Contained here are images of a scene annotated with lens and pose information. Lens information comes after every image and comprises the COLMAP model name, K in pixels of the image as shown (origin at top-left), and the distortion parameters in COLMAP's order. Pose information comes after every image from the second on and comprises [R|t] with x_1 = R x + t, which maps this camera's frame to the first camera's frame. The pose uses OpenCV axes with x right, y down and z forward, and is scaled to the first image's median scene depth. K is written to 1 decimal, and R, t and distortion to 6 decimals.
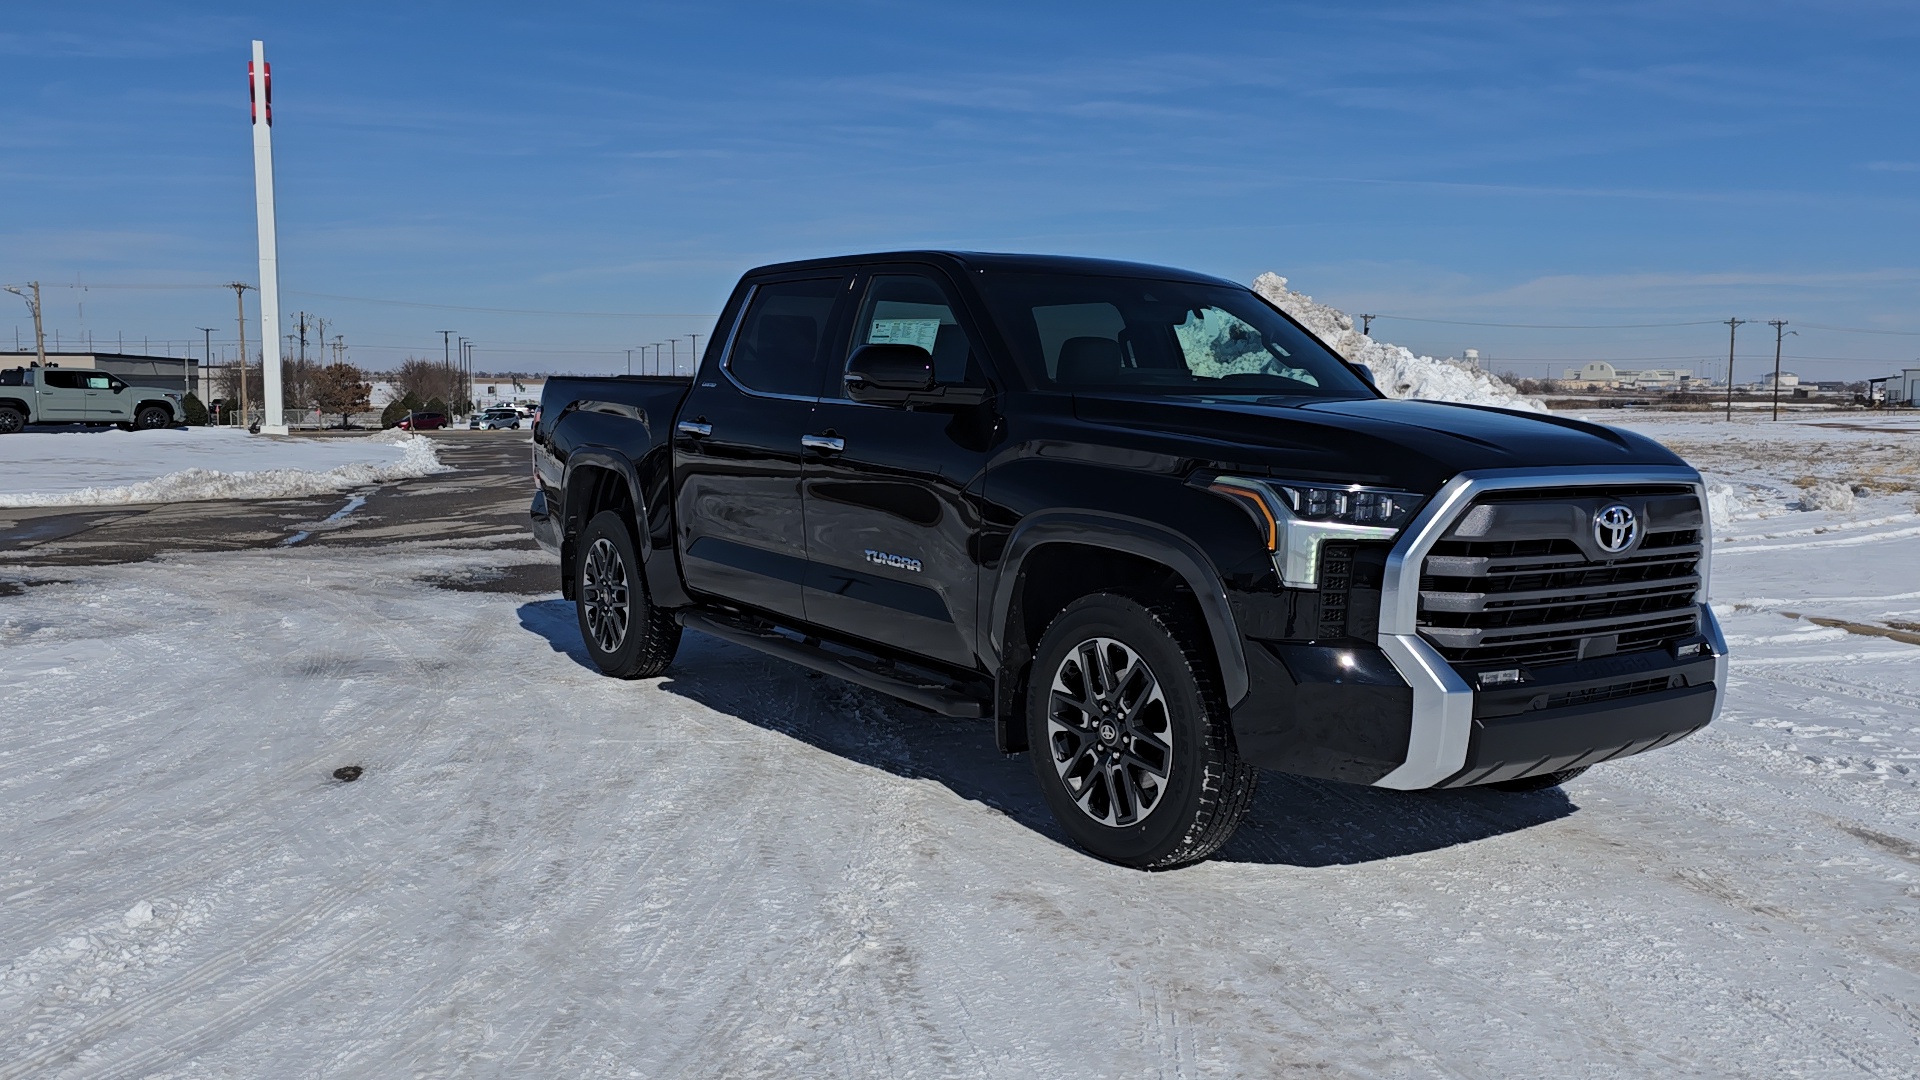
lens RADIAL K [[1604.0, 0, 960.0], [0, 1604.0, 540.3], [0, 0, 1]] dist [-0.013099, 0.022004]
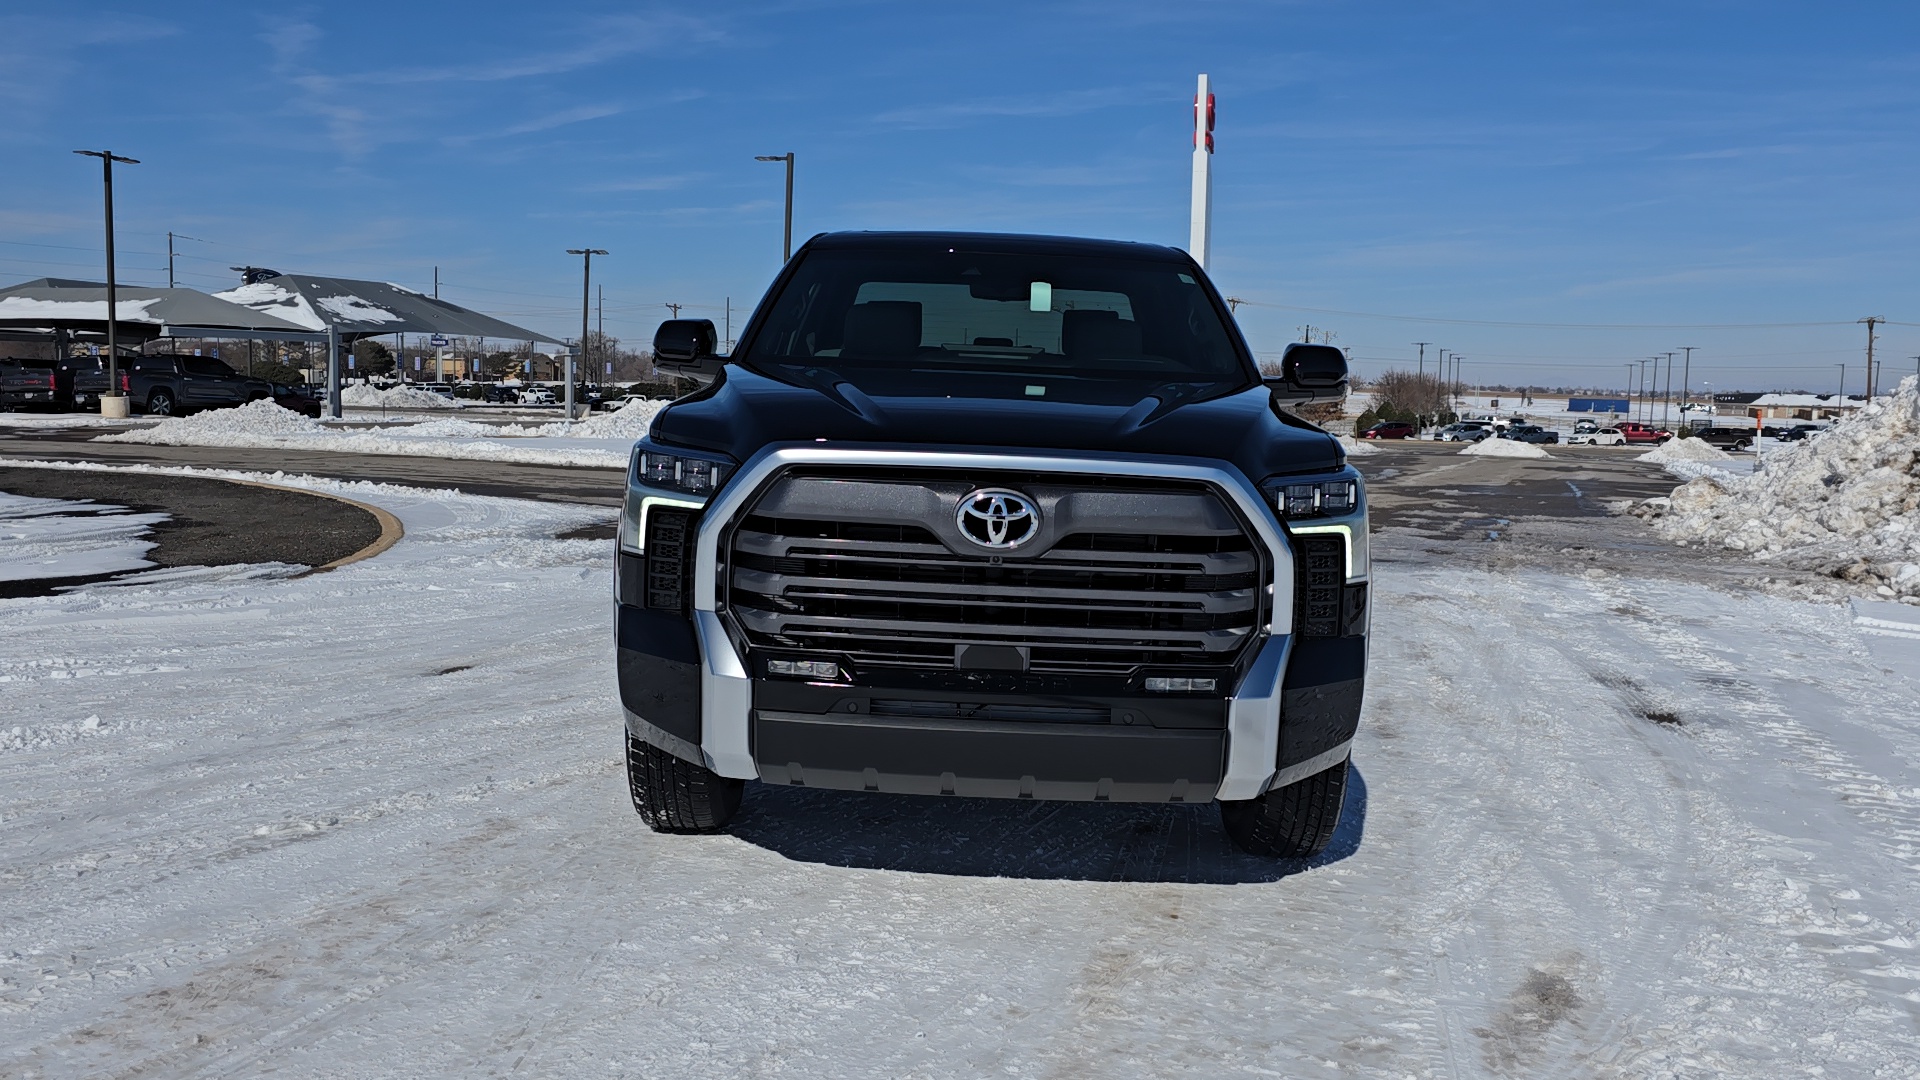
lens RADIAL K [[1604.0, 0, 977.3], [0, 1604.0, 533.1], [0, 0, 1]] dist [-0.013099, 0.022004]
pose [[0.809690, 0.070168, -0.582648, 0.717841], [-0.077942, 0.996889, 0.011742, -0.007863], [0.581659, 0.035905, 0.812640, 0.237863]]
